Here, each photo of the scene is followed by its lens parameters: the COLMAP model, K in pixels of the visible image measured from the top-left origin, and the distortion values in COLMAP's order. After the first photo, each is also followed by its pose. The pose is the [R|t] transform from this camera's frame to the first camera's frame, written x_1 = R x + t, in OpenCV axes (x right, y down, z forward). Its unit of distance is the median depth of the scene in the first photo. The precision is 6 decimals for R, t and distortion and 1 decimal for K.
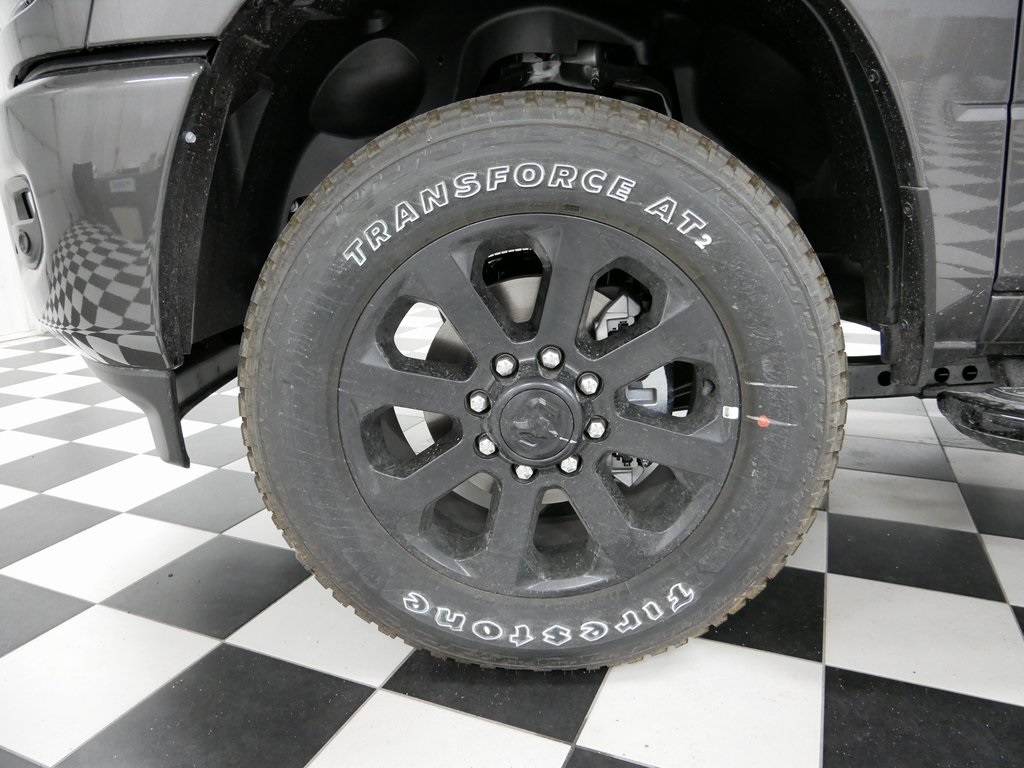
lens RADIAL K [[720.9, 0, 512.0], [0, 720.9, 384.0], [0, 0, 1]] dist [-0.005154, -0.001250]
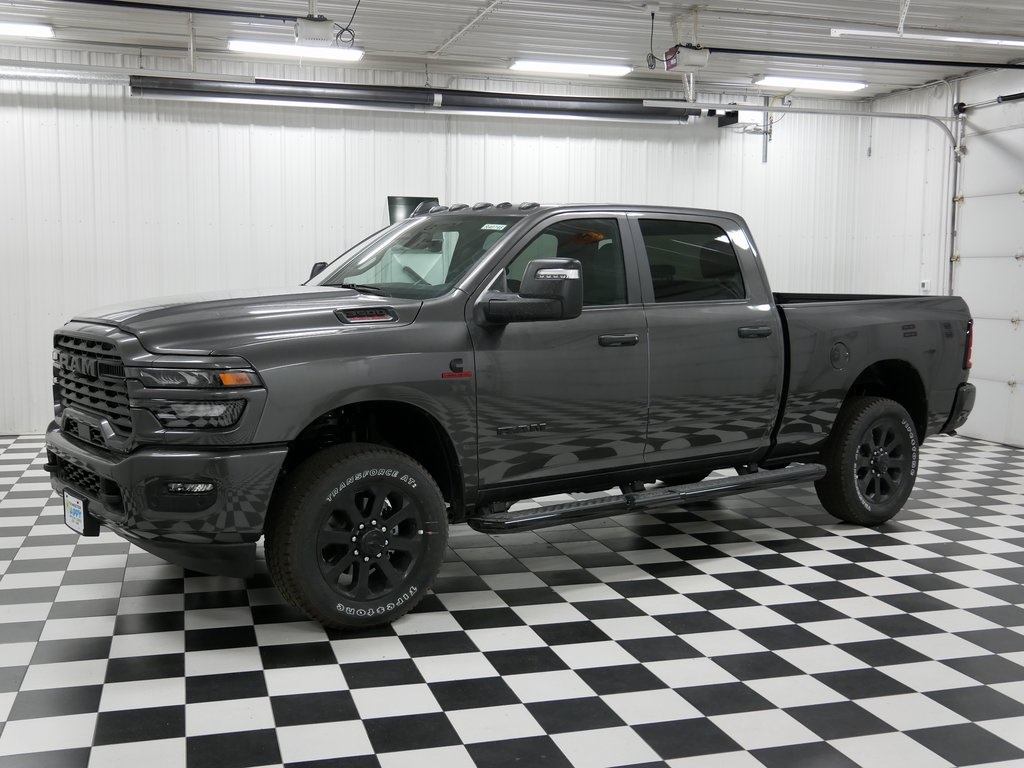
lens RADIAL K [[1132.8, 0, 512.0], [0, 1132.8, 384.0], [0, 0, 1]] dist [0.015385, 0.027955]
pose [[0.784846, -0.043817, 0.618140, -2.607698], [0.140956, 0.983972, -0.109222, -0.003067], [-0.603447, 0.172854, 0.778443, -3.513129]]
